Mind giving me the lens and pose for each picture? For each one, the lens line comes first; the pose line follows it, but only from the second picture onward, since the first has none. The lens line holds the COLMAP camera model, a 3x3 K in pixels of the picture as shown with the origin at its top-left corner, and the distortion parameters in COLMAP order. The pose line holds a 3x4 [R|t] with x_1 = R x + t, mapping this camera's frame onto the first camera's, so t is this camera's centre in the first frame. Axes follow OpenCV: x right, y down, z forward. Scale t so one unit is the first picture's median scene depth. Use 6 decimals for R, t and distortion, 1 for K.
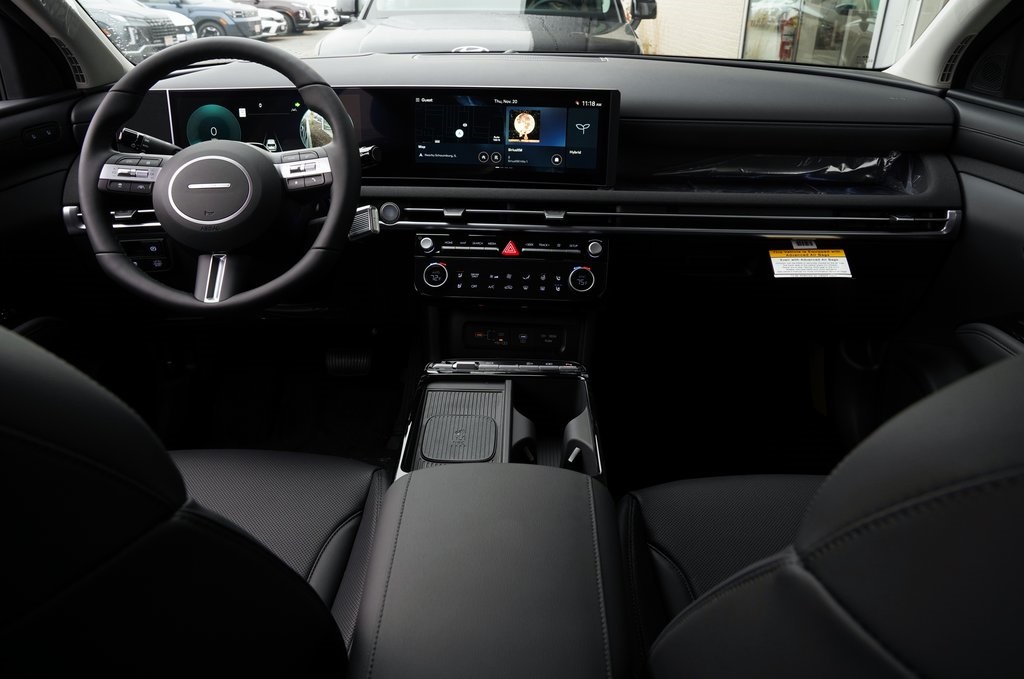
lens RADIAL K [[705.2, 0, 509.7], [0, 705.2, 332.4], [0, 0, 1]] dist [-0.130056, 0.080773]
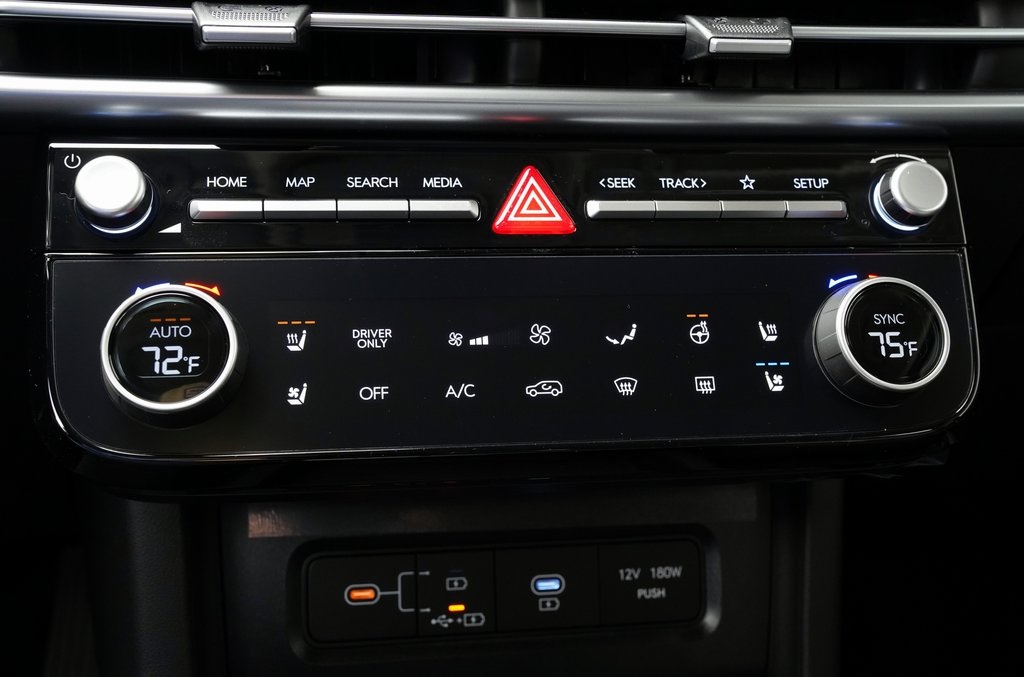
lens RADIAL K [[1118.9, 0, 509.9], [0, 1118.9, 335.7], [0, 0, 1]] dist [0.009434, 0.000000]
pose [[0.969735, -0.047683, 0.239458, -0.087944], [0.067055, 0.995045, -0.073408, -0.055845], [-0.234771, 0.087243, 0.968128, 0.684879]]
